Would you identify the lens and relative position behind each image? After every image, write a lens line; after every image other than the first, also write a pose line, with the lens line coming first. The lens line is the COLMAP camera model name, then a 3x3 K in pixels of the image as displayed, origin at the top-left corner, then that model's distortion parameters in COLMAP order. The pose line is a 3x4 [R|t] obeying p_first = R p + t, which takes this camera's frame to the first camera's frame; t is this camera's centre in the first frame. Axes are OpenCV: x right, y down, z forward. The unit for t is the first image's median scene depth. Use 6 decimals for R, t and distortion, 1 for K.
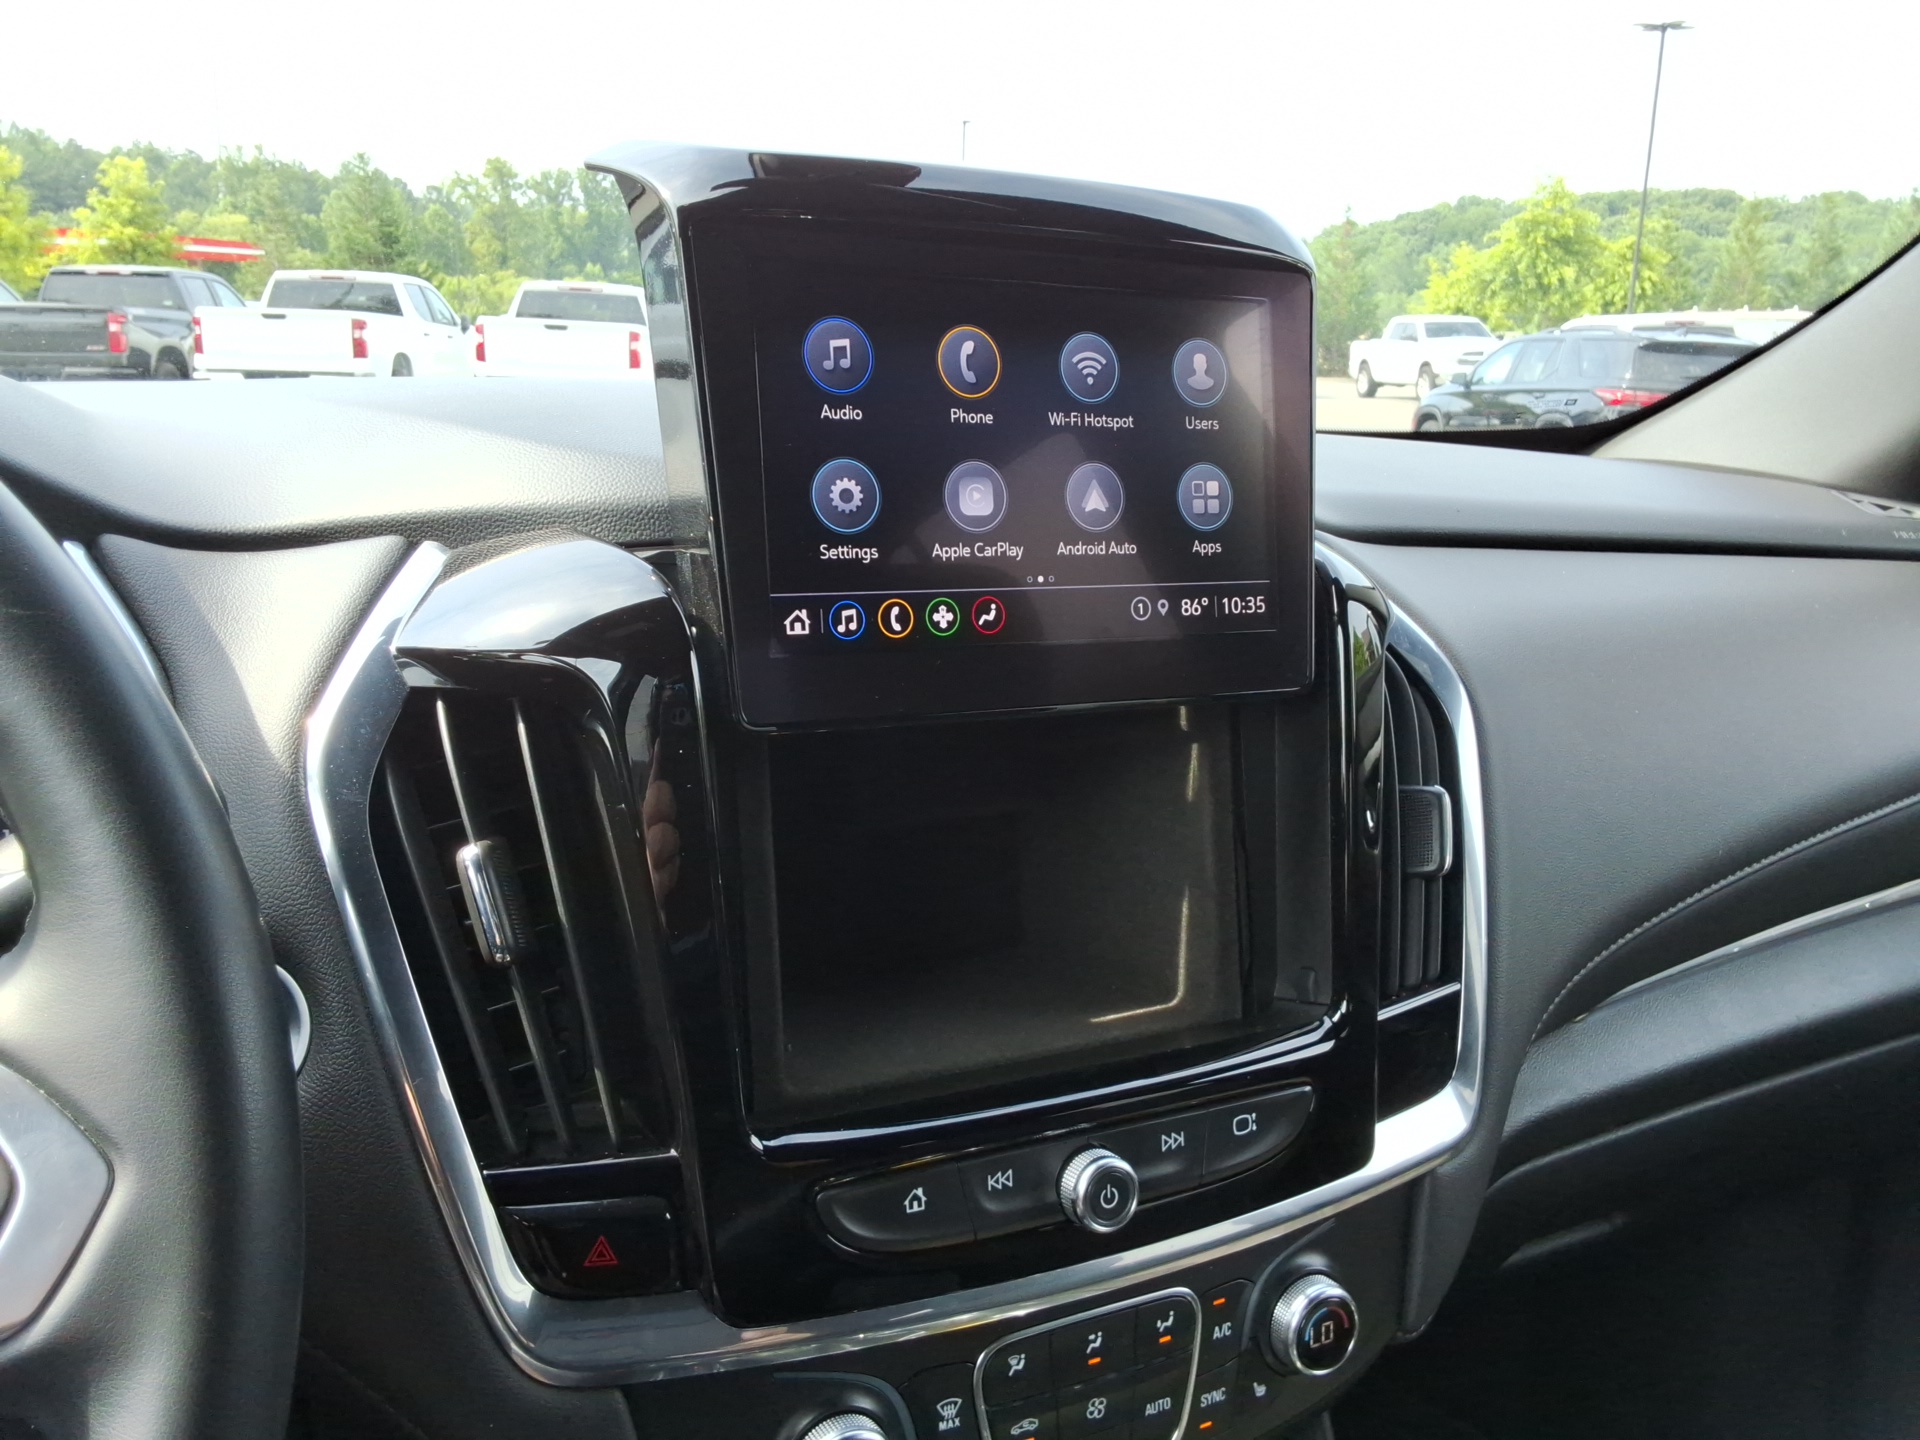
lens RADIAL K [[1545.5, 0, 972.5], [0, 1545.5, 687.9], [0, 0, 1]] dist [0.106066, -0.164277]
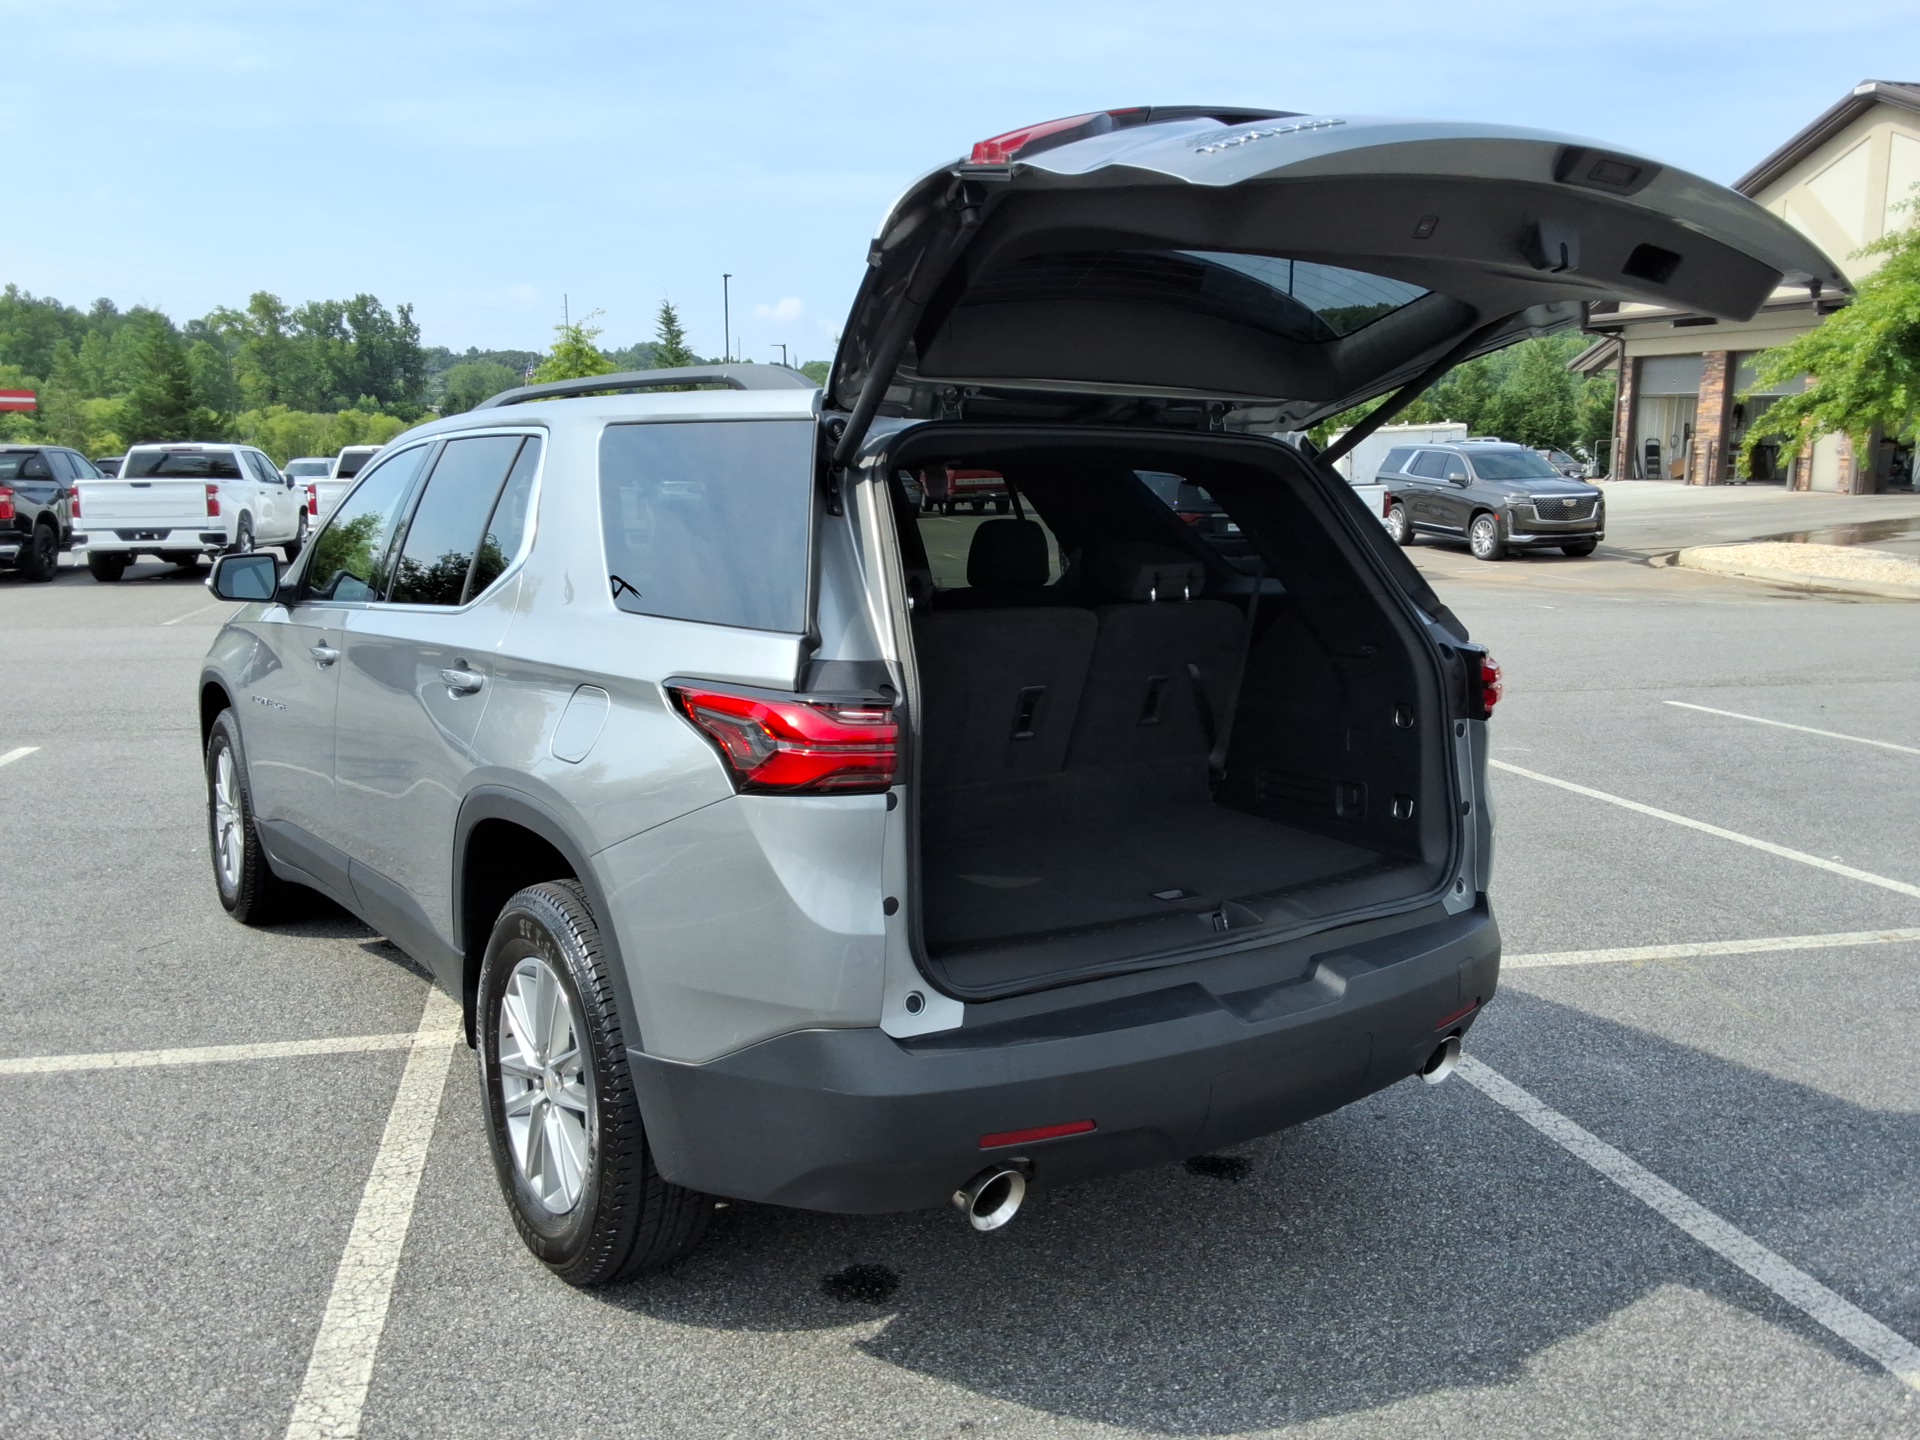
lens RADIAL K [[1545.5, 0, 970.2], [0, 1545.5, 698.1], [0, 0, 1]] dist [0.106066, -0.164277]
pose [[0.990882, -0.049974, 0.125125, 0.040049], [0.057837, 0.996520, -0.060017, 0.042066], [-0.121690, 0.066706, 0.990324, -0.285043]]
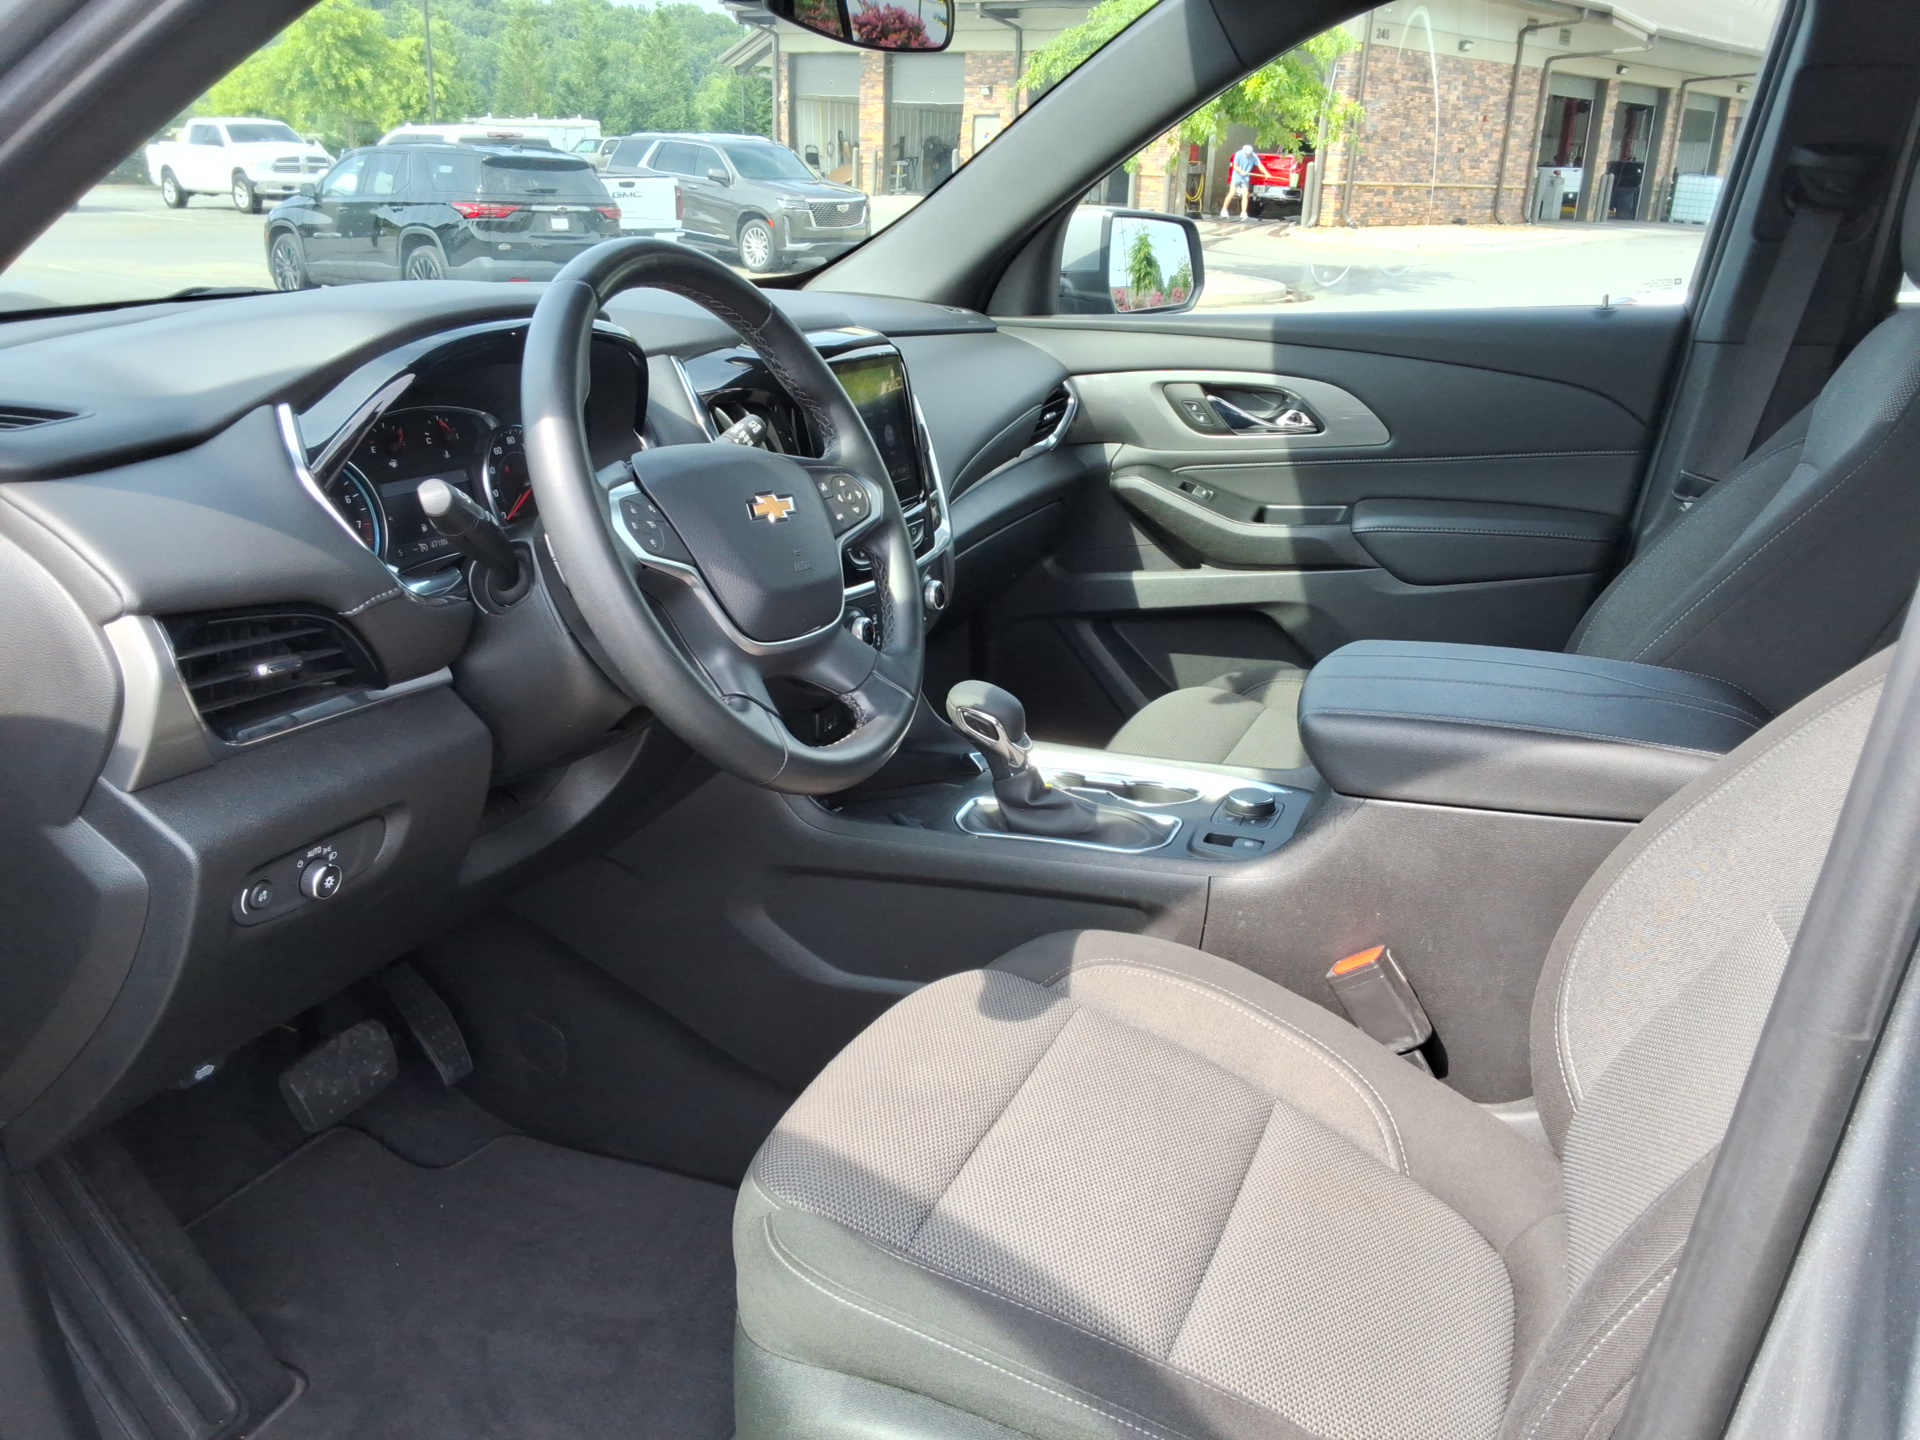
lens RADIAL K [[1545.5, 0, 952.9], [0, 1545.5, 691.6], [0, 0, 1]] dist [0.106066, -0.164277]
pose [[0.767042, -0.213422, 0.605060, -0.044776], [0.140455, 0.976035, 0.166219, 0.002693], [-0.626034, -0.042513, 0.778636, -0.040108]]
